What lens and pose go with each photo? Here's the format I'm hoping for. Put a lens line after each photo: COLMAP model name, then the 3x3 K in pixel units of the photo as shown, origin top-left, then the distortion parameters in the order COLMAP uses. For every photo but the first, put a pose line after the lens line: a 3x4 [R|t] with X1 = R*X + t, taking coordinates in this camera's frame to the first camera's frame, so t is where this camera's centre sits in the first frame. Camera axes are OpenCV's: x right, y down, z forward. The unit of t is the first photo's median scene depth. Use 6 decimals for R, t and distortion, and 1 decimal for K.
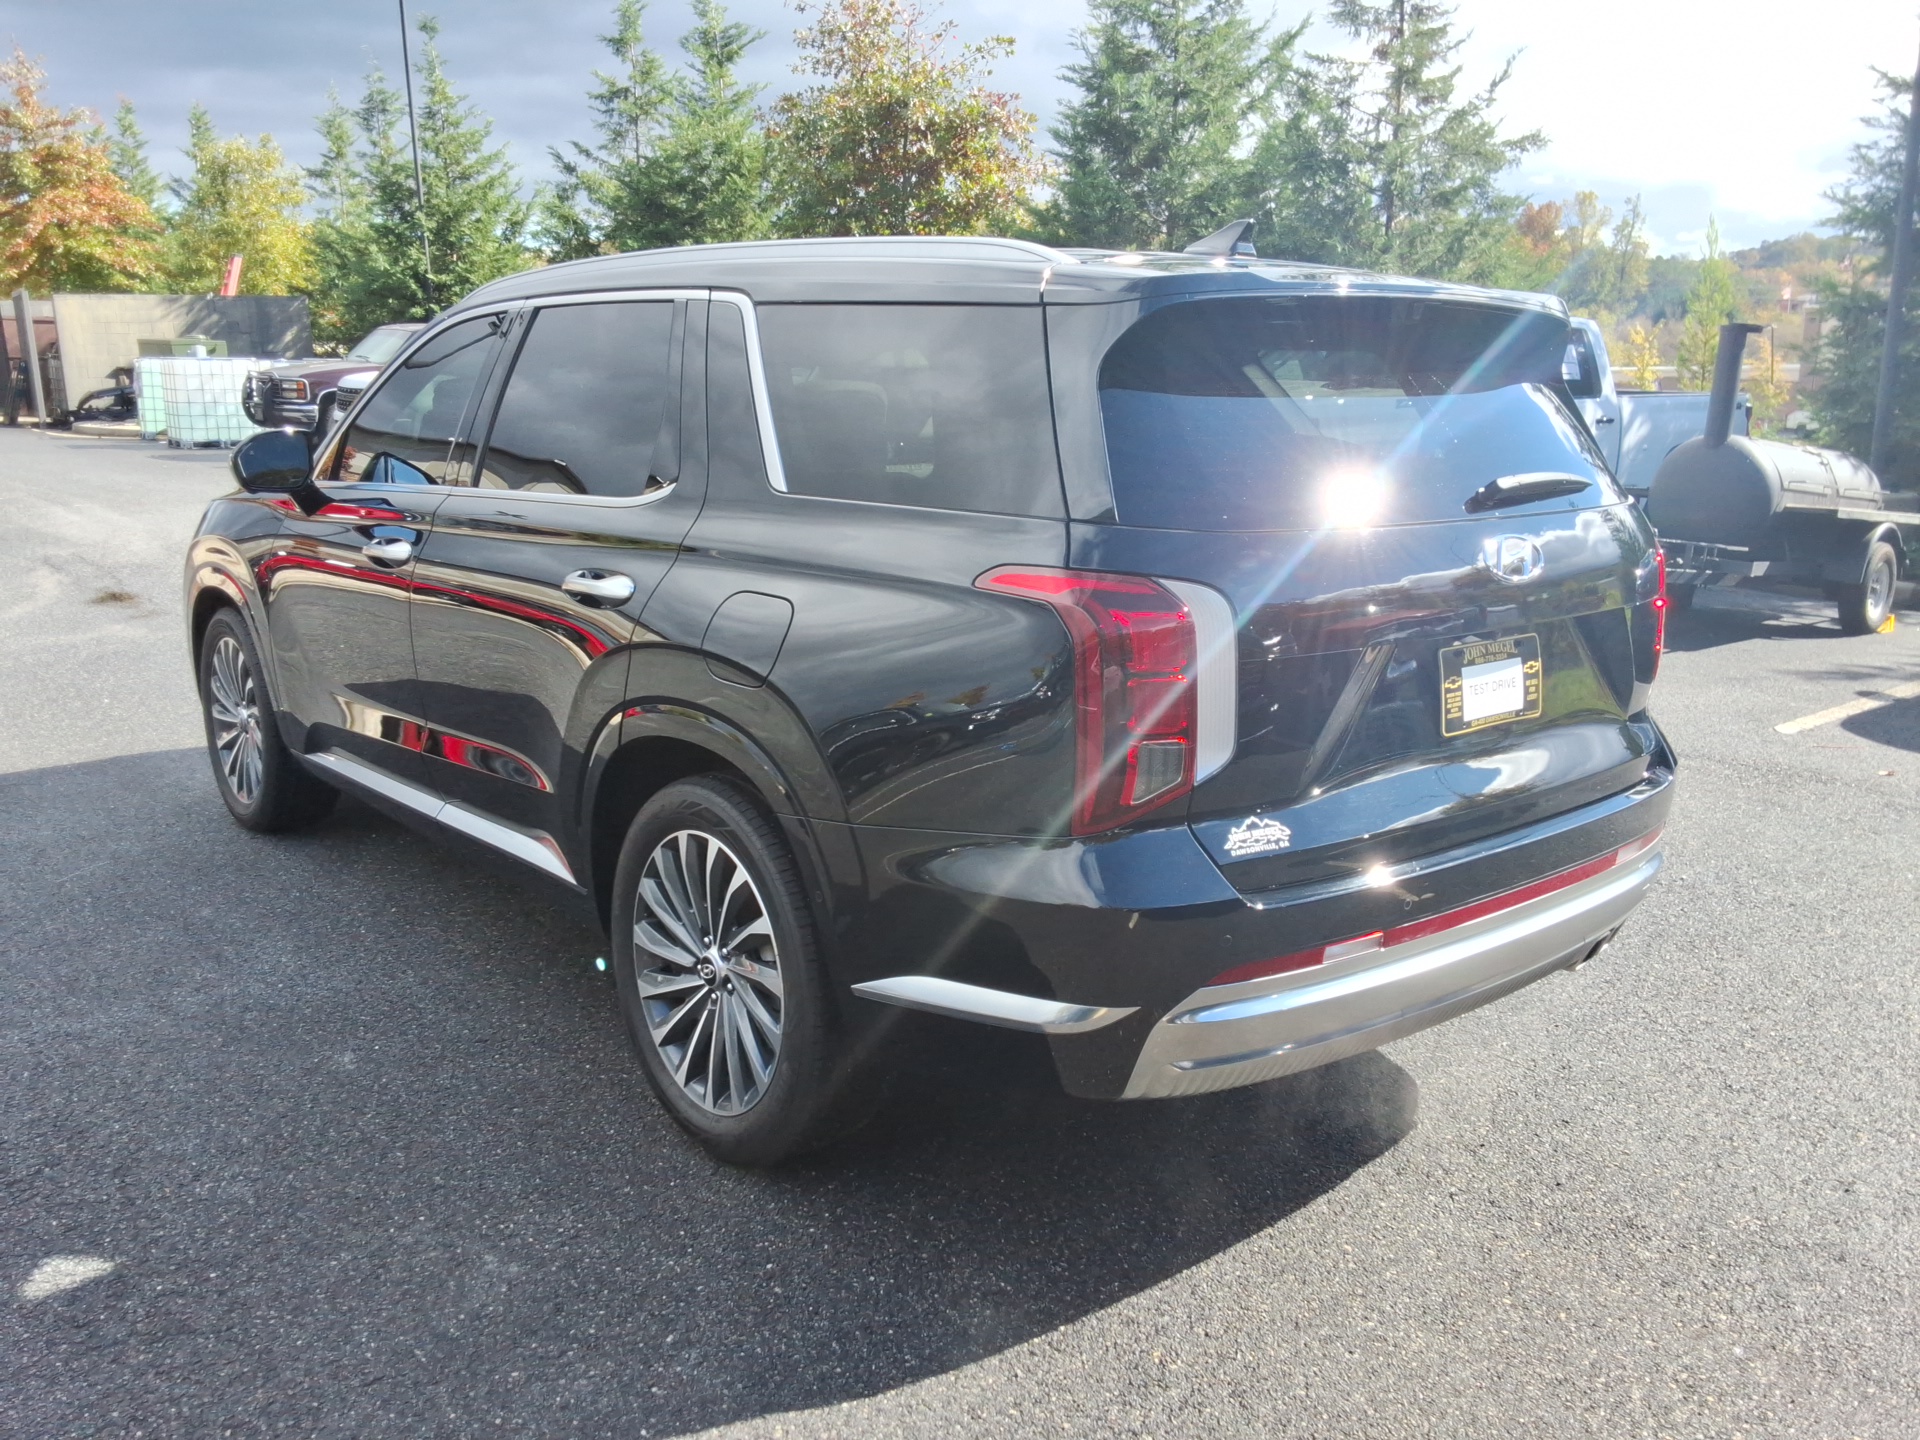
lens RADIAL K [[1552.9, 0, 958.0], [0, 1552.9, 728.6], [0, 0, 1]] dist [0.133050, -0.211653]
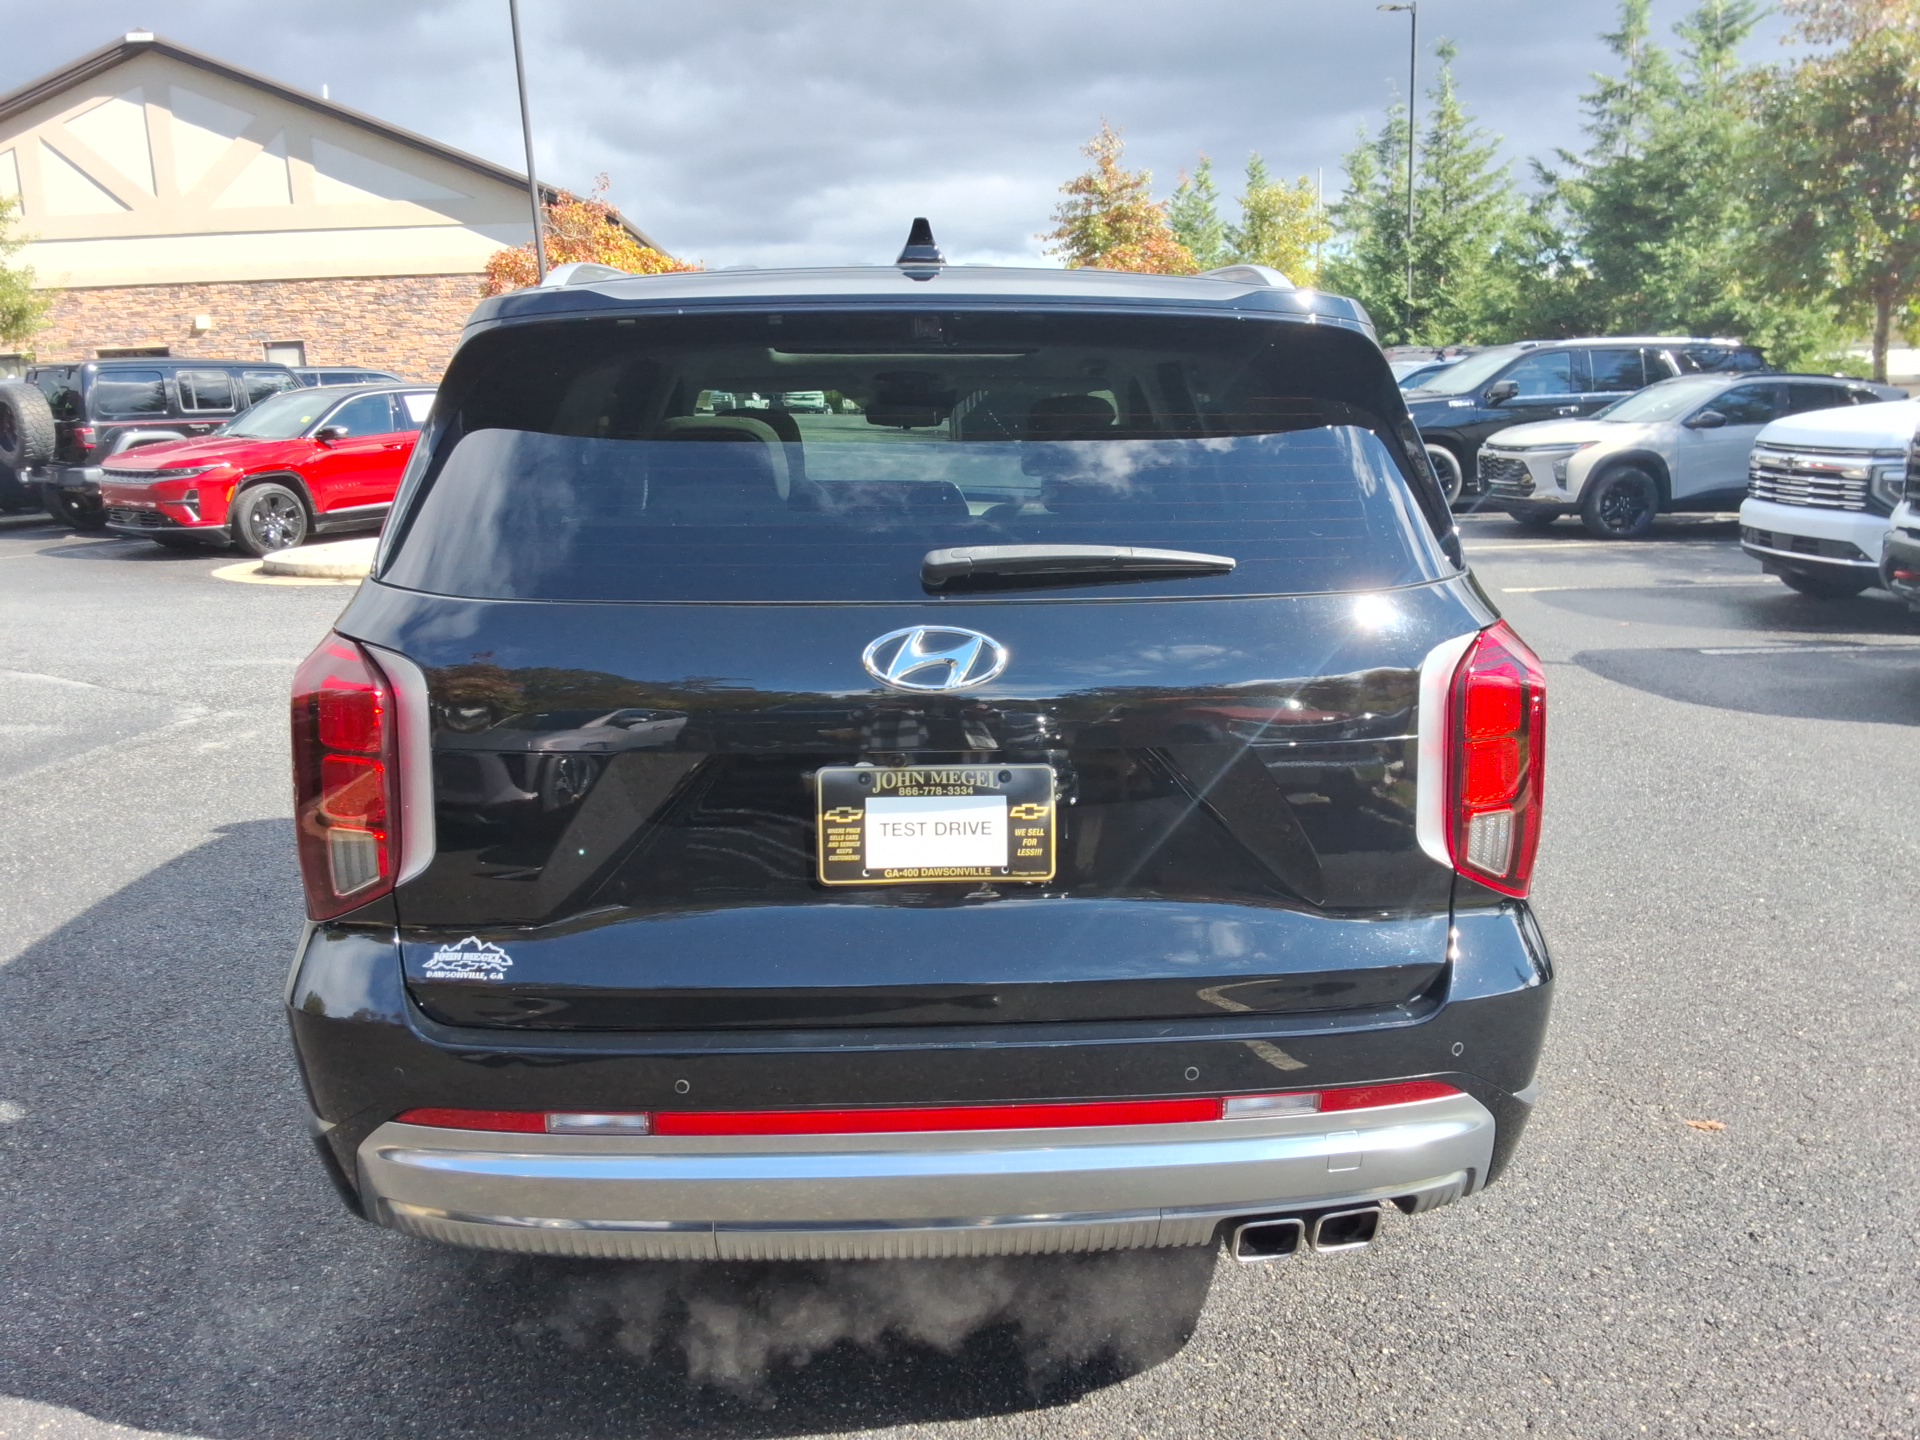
lens RADIAL K [[1552.9, 0, 958.0], [0, 1552.9, 728.6], [0, 0, 1]] dist [0.133050, -0.211653]
pose [[0.793019, 0.108969, -0.599372, 0.629959], [-0.116818, 0.992815, 0.025939, -0.075631], [0.597892, 0.049447, 0.800050, 0.335576]]
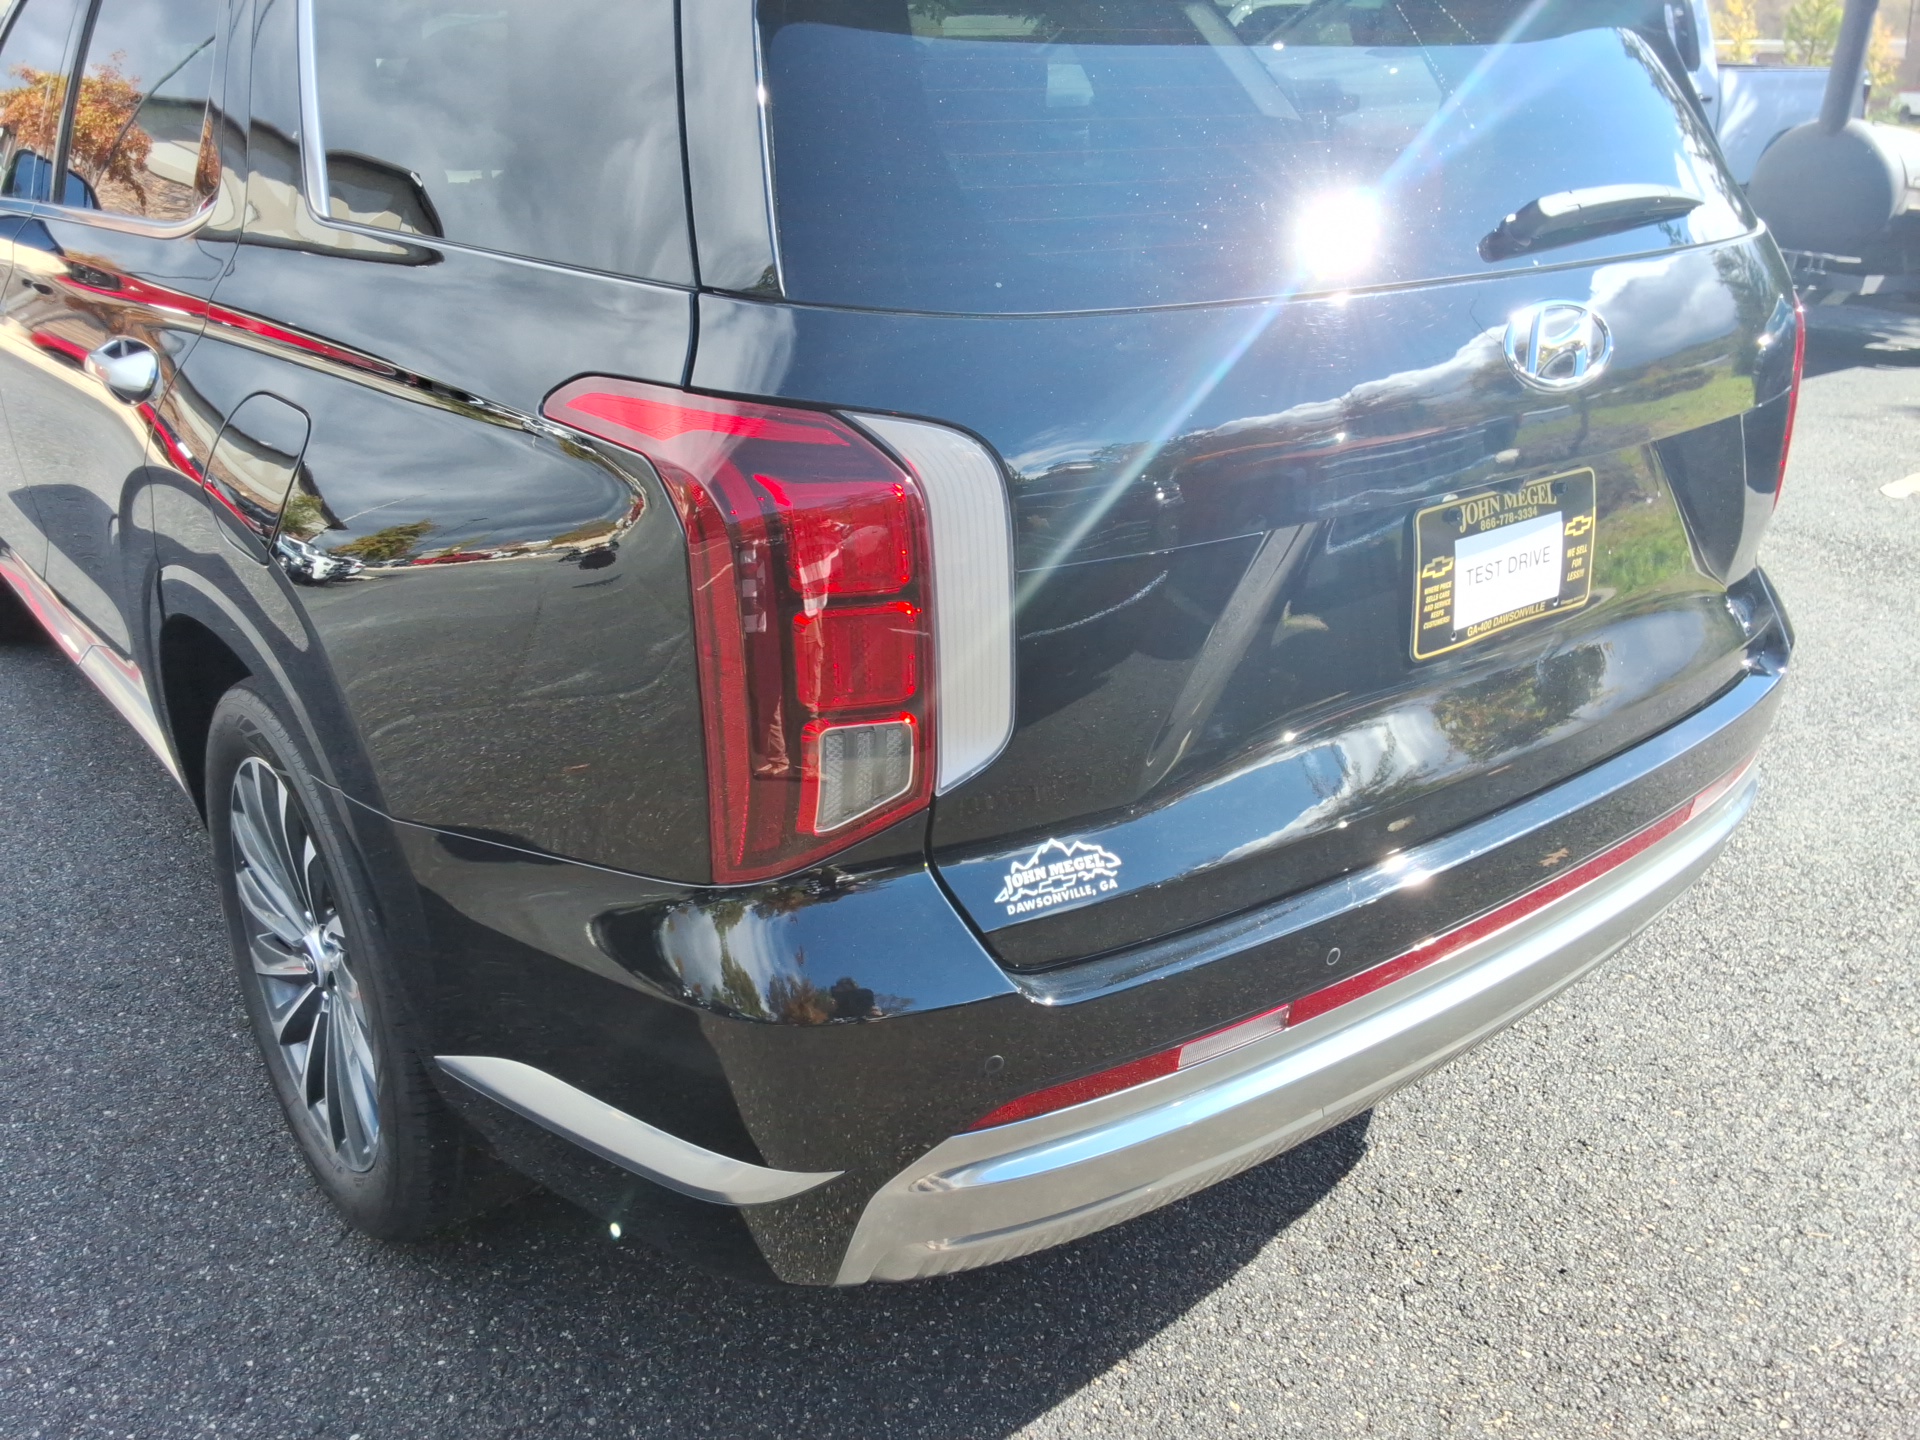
lens RADIAL K [[1552.3, 0, 952.1], [0, 1552.3, 719.1], [0, 0, 1]] dist [0.106330, -0.164735]
pose [[0.999509, 0.006170, -0.030729, 0.120133], [-0.000604, 0.984044, 0.177924, -0.060253], [0.031336, -0.177818, 0.983564, 0.323949]]
